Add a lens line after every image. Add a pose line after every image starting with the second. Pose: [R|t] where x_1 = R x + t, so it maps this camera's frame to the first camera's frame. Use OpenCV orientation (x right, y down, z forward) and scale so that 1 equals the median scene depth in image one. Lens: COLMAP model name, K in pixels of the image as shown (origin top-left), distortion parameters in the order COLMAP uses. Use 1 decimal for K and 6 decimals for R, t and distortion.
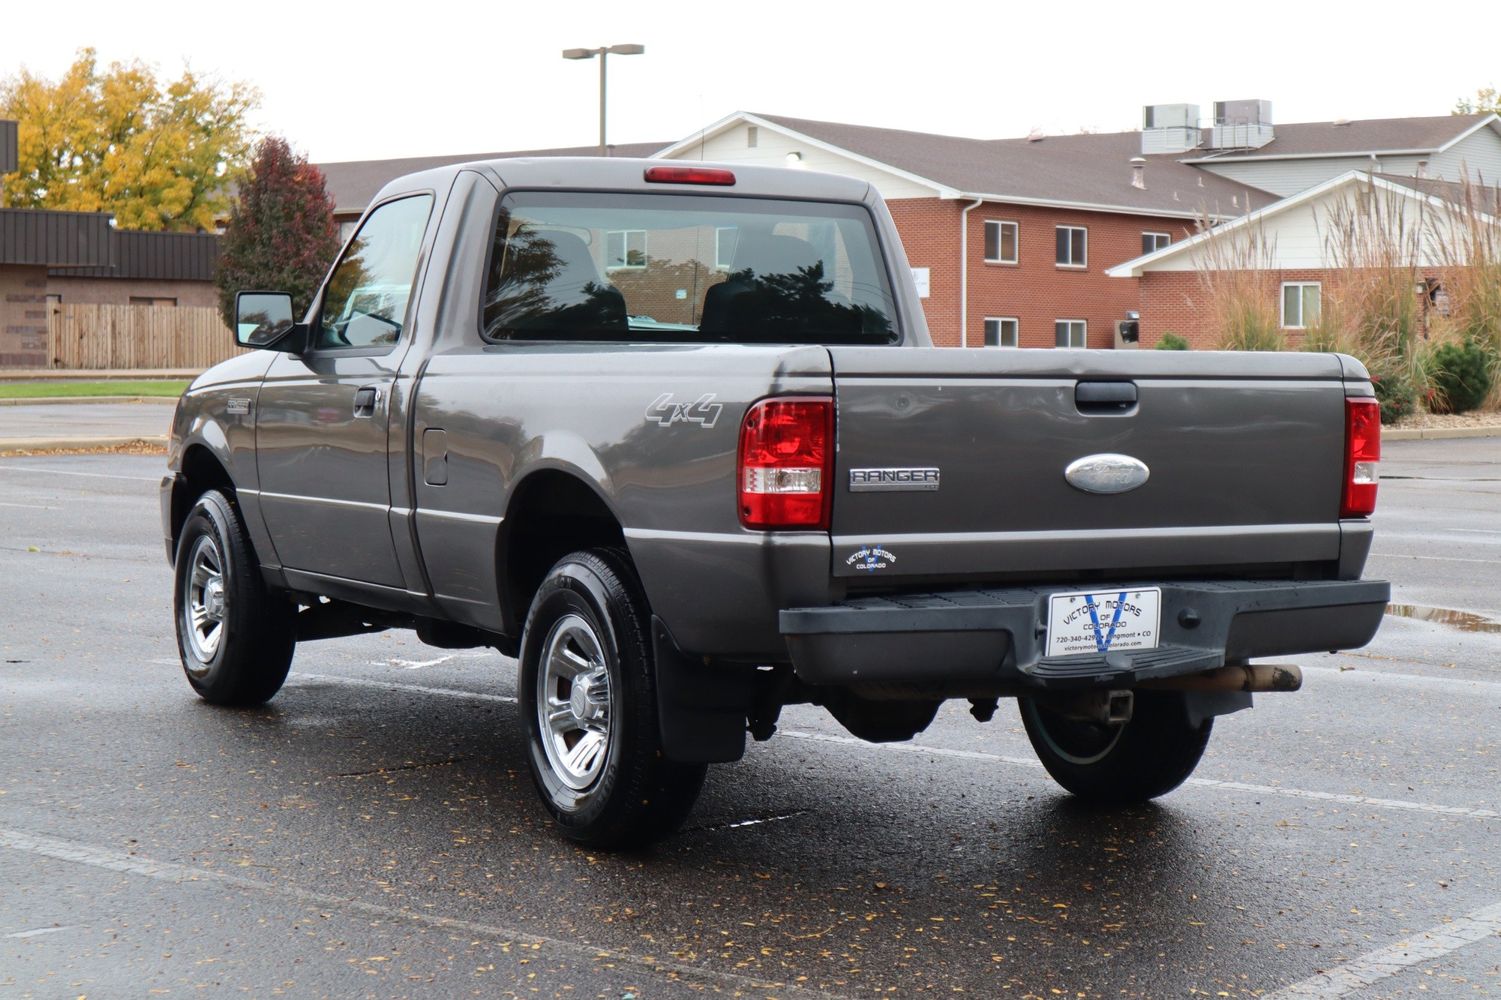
lens RADIAL K [[3072.6, 0, 750.5], [0, 3072.6, 500.0], [0, 0, 1]] dist [-0.176282, 0.118333]
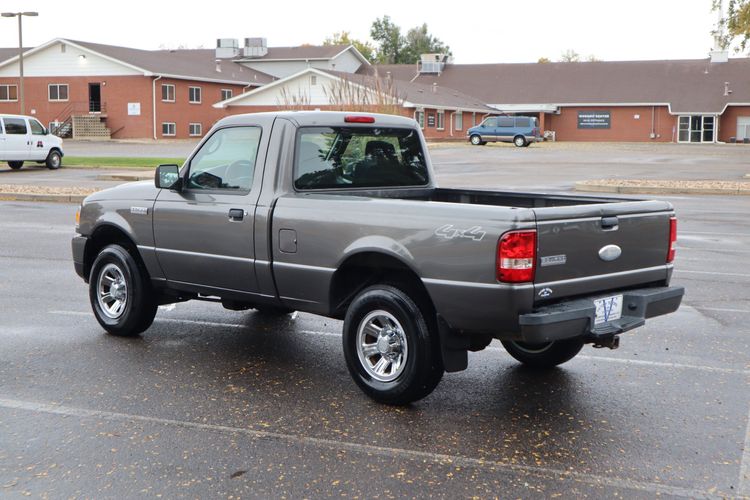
lens RADIAL K [[1164.0, 0, 375.0], [0, 1164.0, 250.0], [0, 0, 1]] dist [-0.006673, 0.057011]
pose [[0.948069, -0.030013, 0.316646, -0.315241], [0.010648, 0.997975, 0.062711, -0.061505], [-0.317887, -0.056083, 0.946468, 0.111426]]
